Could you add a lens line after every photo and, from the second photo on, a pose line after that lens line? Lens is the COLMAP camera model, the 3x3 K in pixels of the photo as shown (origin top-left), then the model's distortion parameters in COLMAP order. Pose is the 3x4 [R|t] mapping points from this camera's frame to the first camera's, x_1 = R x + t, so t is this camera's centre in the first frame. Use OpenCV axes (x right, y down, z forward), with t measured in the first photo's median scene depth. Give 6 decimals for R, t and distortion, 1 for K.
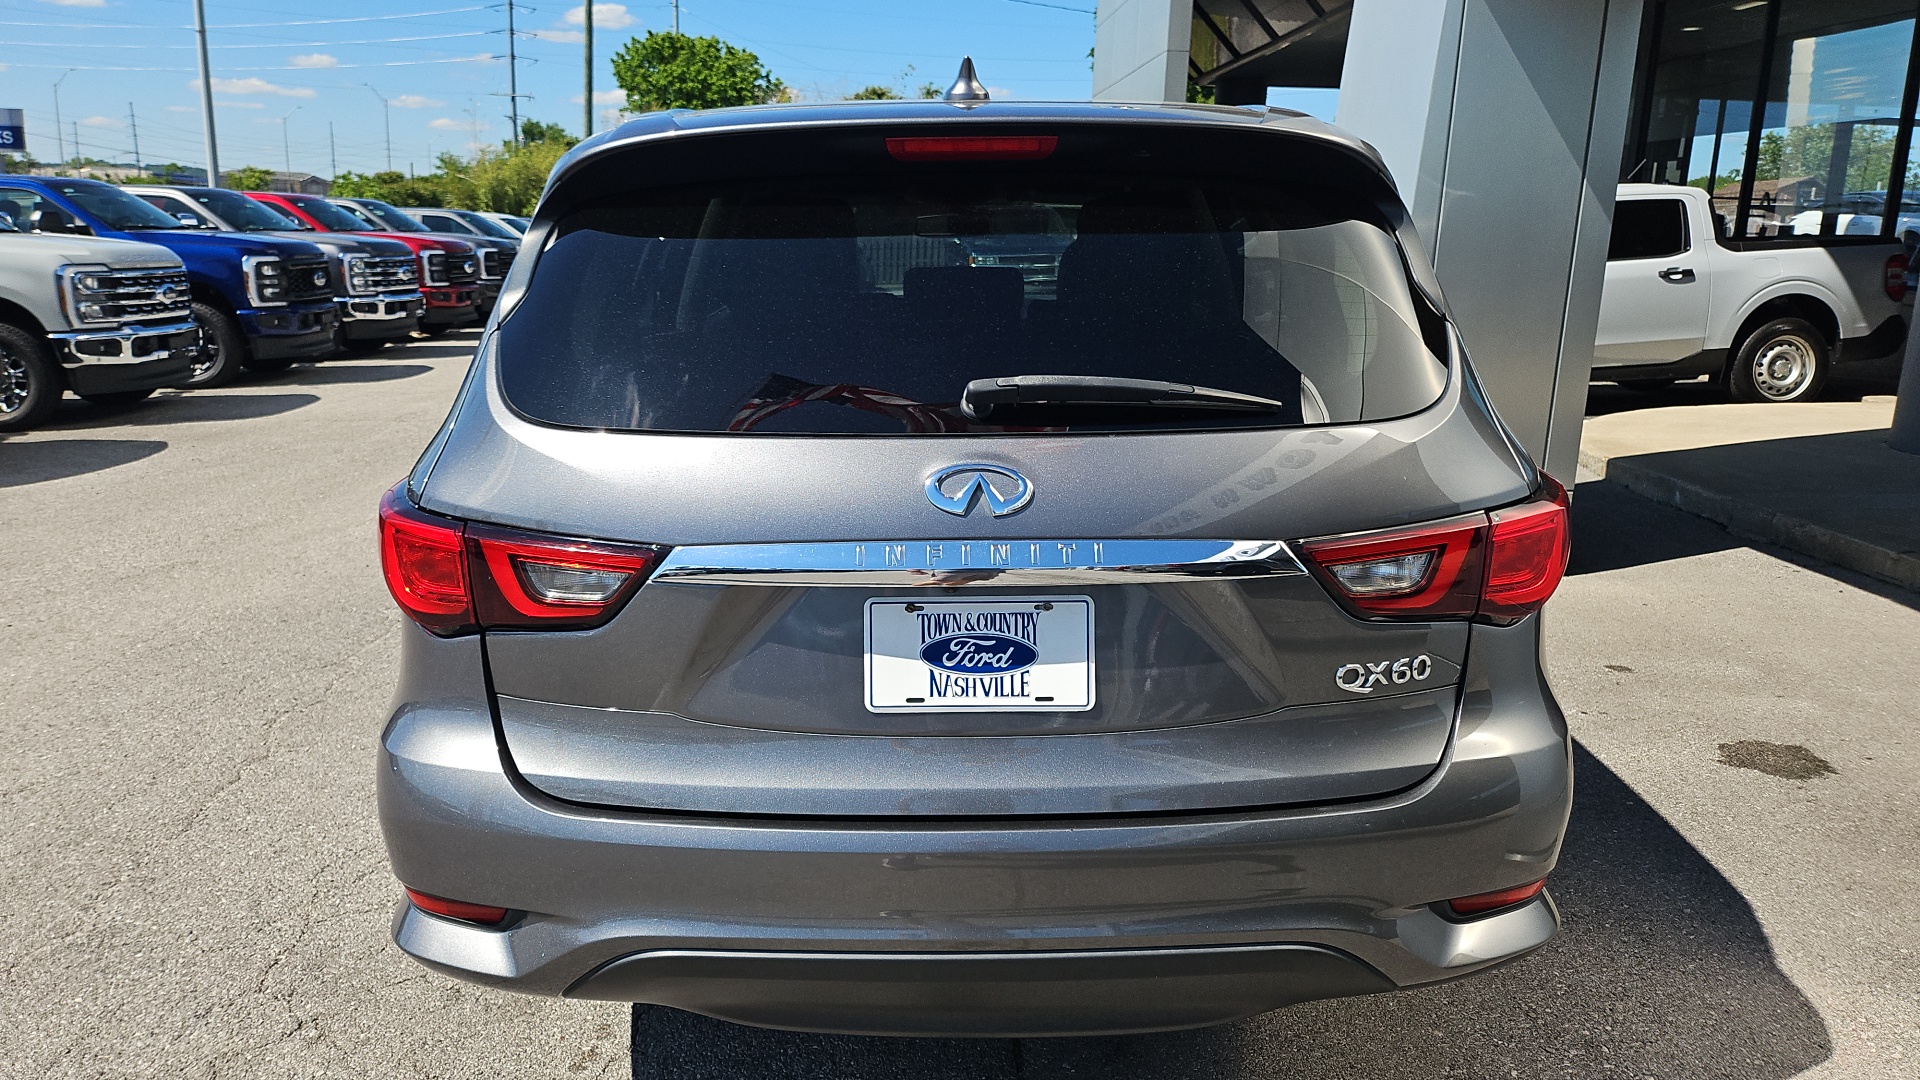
lens RADIAL K [[1402.7, 0, 925.4], [0, 1402.7, 535.4], [0, 0, 1]] dist [0.058057, 0.000179]
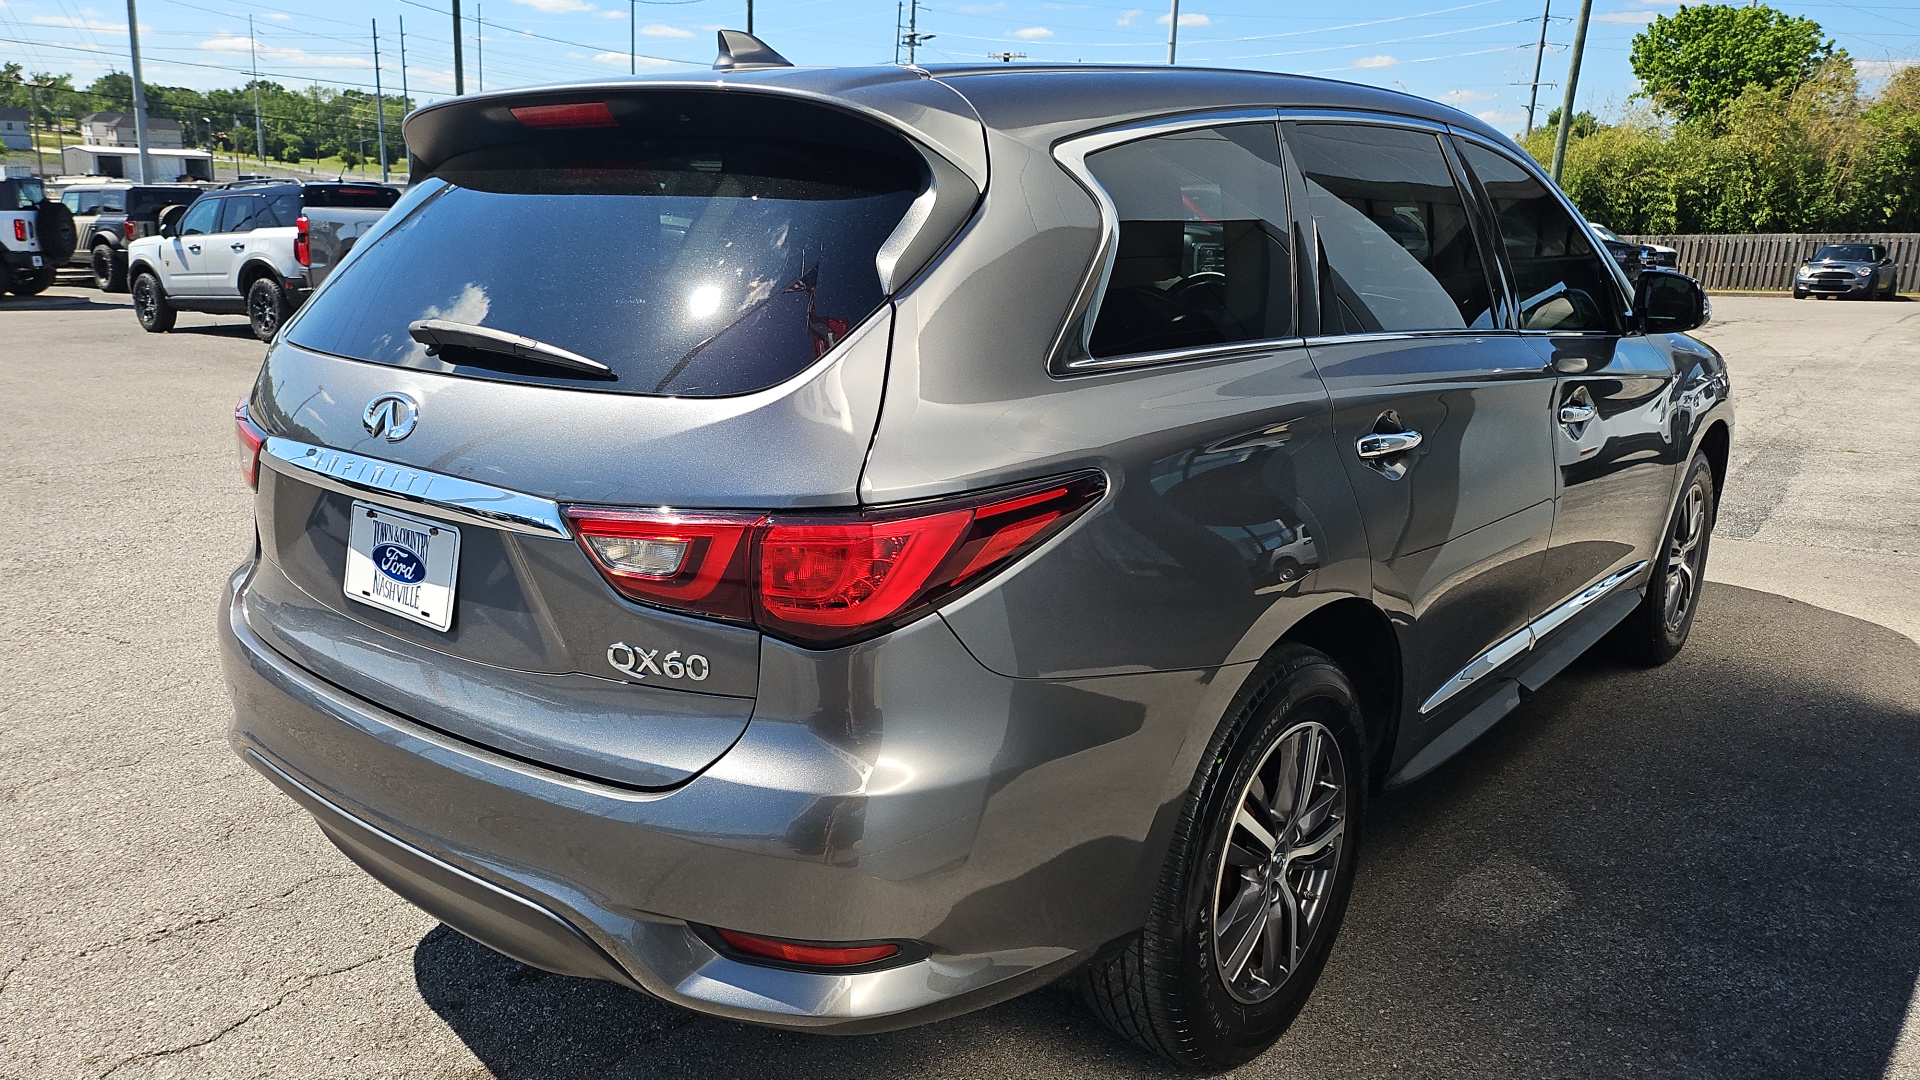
lens RADIAL K [[1430.7, 0, 960.0], [0, 1430.7, 540.0], [0, 0, 1]] dist [-0.006992, -0.009034]
pose [[0.750559, 0.159140, -0.641355, 1.073703], [-0.156394, 0.985773, 0.061578, -0.073101], [0.642030, 0.054086, 0.764769, 0.395654]]
